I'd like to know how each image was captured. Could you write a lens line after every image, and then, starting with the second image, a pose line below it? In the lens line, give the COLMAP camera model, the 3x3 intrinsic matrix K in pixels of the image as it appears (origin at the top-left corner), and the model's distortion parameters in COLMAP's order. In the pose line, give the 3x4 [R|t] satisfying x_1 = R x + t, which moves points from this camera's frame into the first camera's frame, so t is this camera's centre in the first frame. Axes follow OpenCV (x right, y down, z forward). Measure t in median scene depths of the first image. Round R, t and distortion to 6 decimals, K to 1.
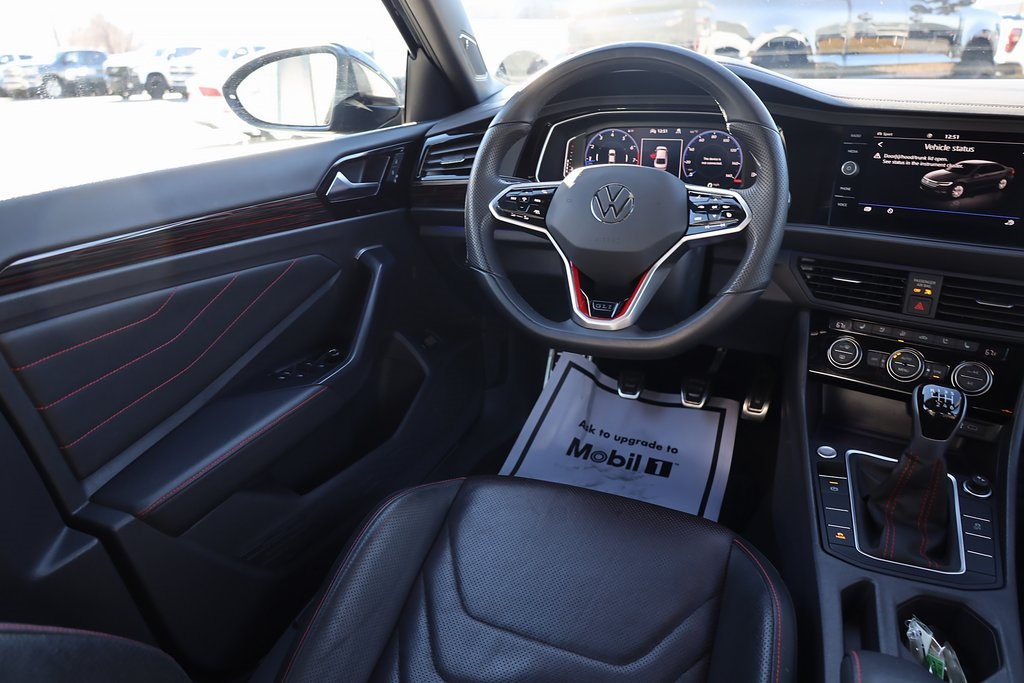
lens RADIAL K [[695.7, 0, 512.0], [0, 695.7, 341.5], [0, 0, 1]] dist [-0.016910, 0.003930]
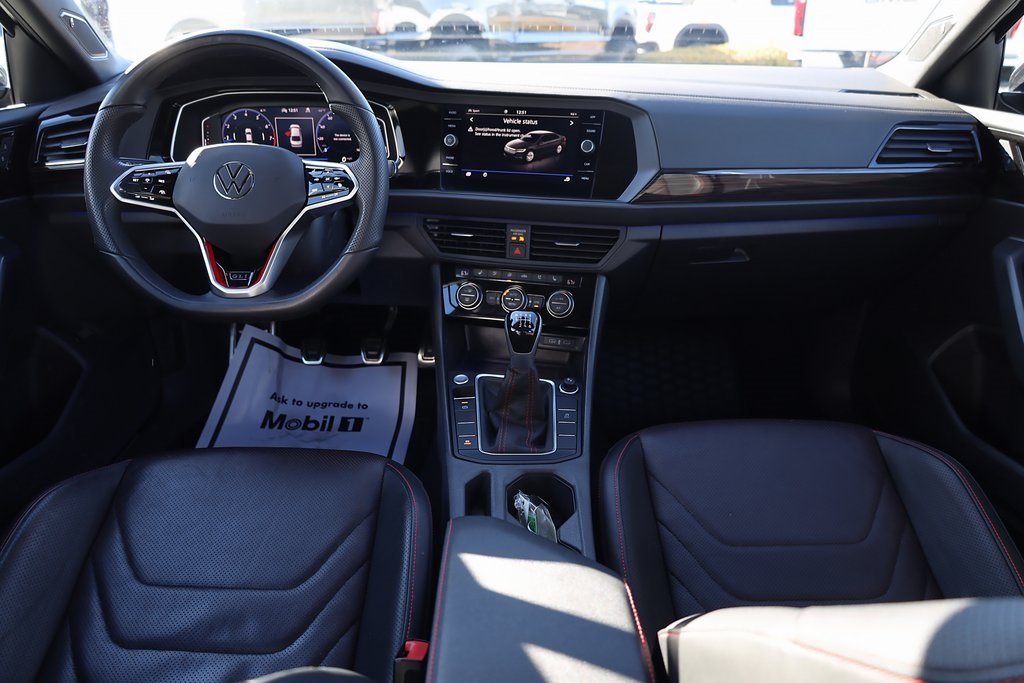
lens RADIAL K [[695.7, 0, 512.0], [0, 695.7, 341.5], [0, 0, 1]] dist [-0.016910, 0.003930]
pose [[0.919892, -0.133011, 0.368927, 0.102411], [0.119701, 0.991064, 0.058848, 0.035406], [-0.373458, -0.009973, 0.927593, -0.151966]]
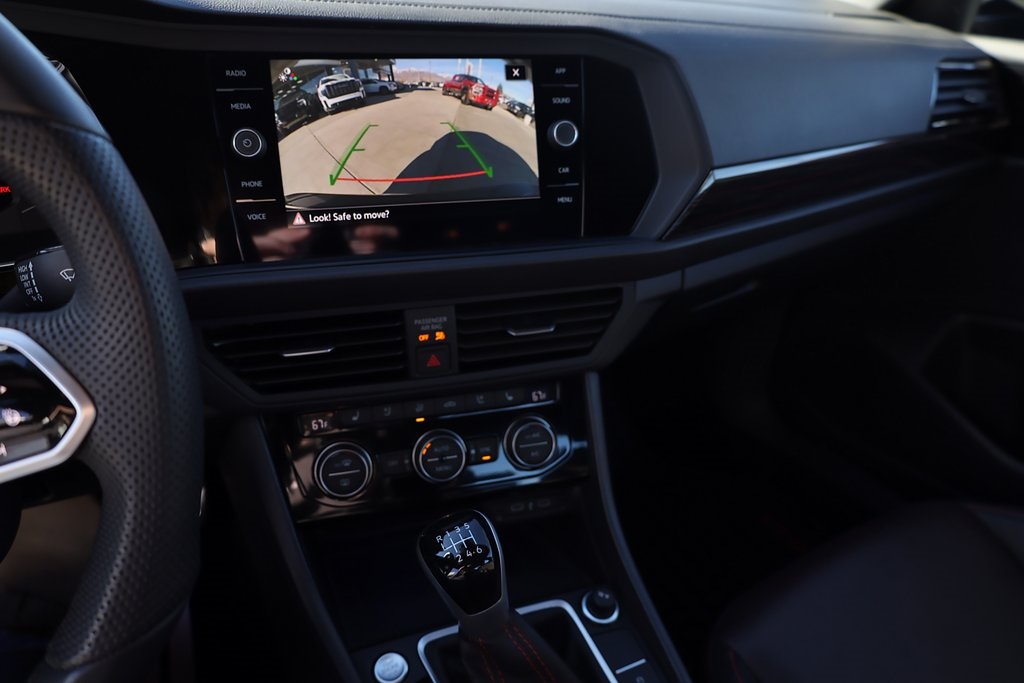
lens RADIAL K [[695.7, 0, 512.0], [0, 695.7, 341.5], [0, 0, 1]] dist [-0.016910, 0.003930]
pose [[0.614915, -0.333841, 0.714444, 0.212284], [0.253602, 0.941561, 0.221694, -0.185407], [-0.746703, 0.044861, 0.663643, 0.561797]]
